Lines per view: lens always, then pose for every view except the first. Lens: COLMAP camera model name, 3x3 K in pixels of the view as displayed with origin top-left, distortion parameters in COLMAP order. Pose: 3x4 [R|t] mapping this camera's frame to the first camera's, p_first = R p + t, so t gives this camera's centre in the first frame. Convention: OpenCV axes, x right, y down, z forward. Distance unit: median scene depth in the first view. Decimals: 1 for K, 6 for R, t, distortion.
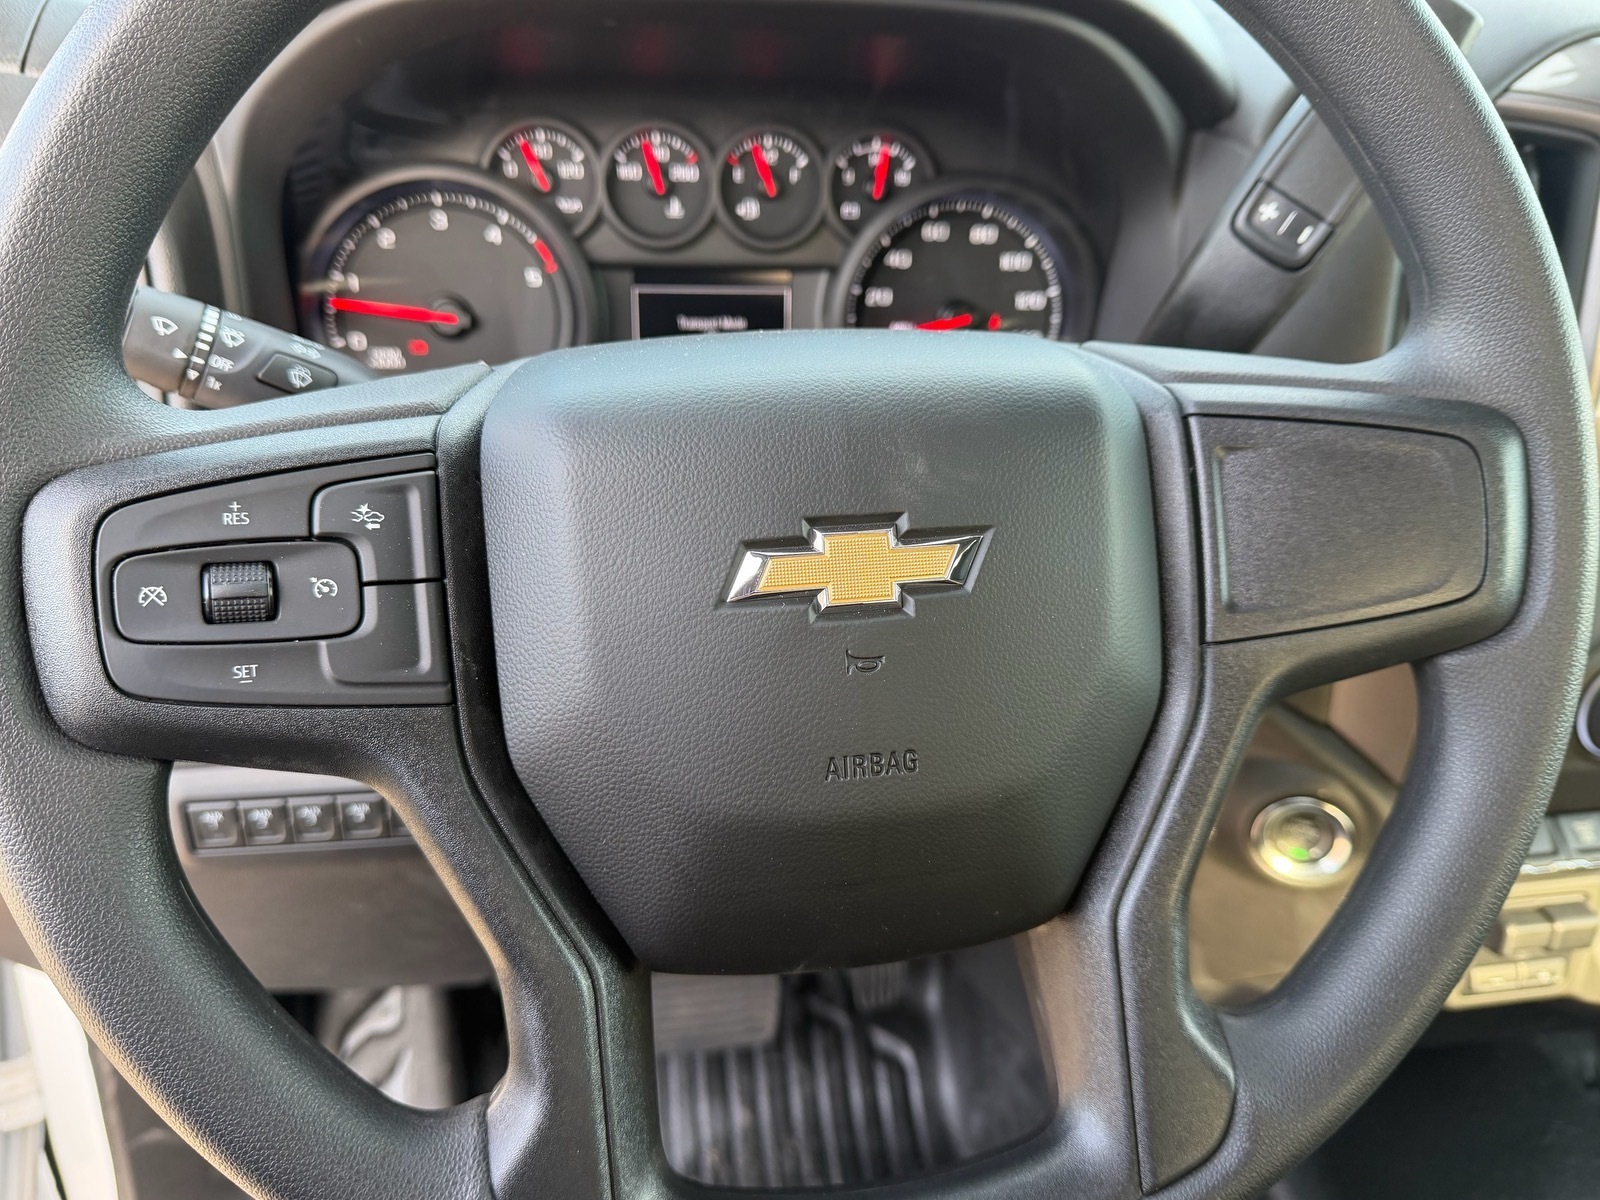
lens RADIAL K [[1215.8, 0, 813.2], [0, 1215.8, 600.7], [0, 0, 1]] dist [0.127149, -0.287684]
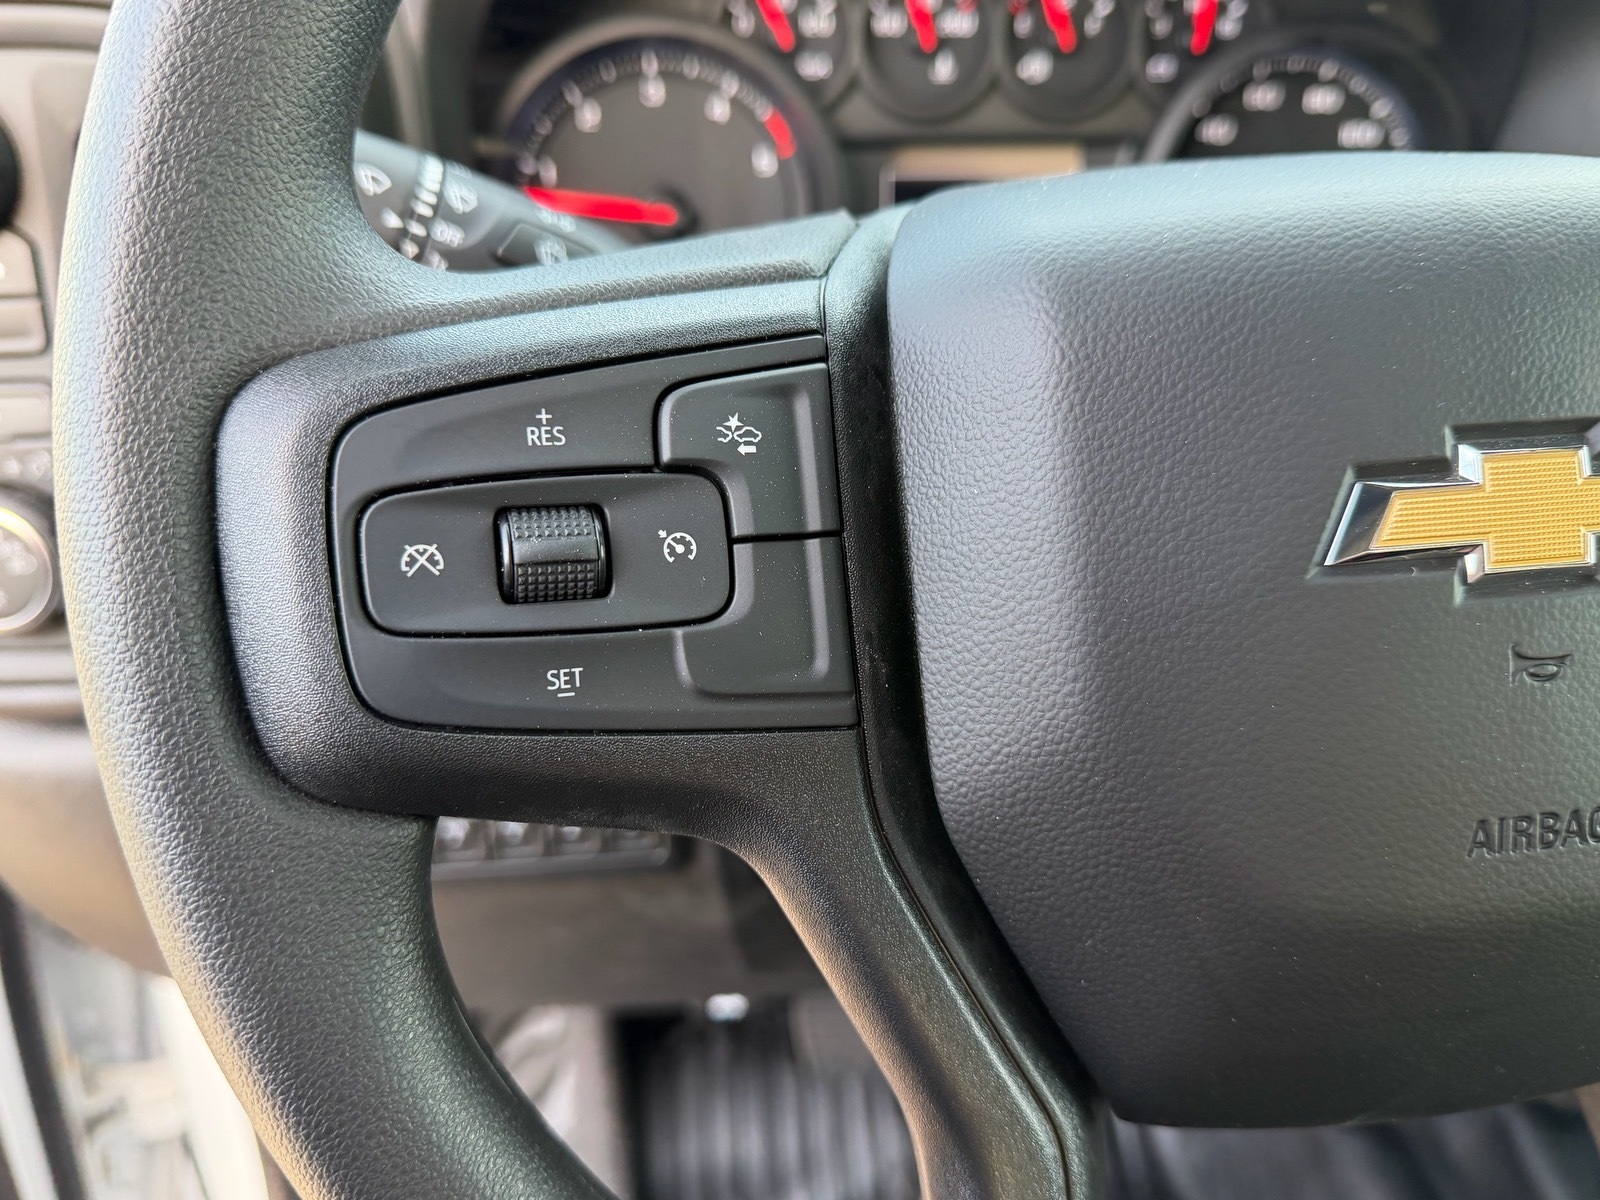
lens RADIAL K [[1215.8, 0, 813.2], [0, 1215.8, 600.7], [0, 0, 1]] dist [0.127149, -0.287684]
pose [[0.997851, -0.000323, -0.065518, -0.280157], [0.002340, 0.999525, 0.030719, -0.001456], [0.065477, -0.030806, 0.997378, 0.368677]]
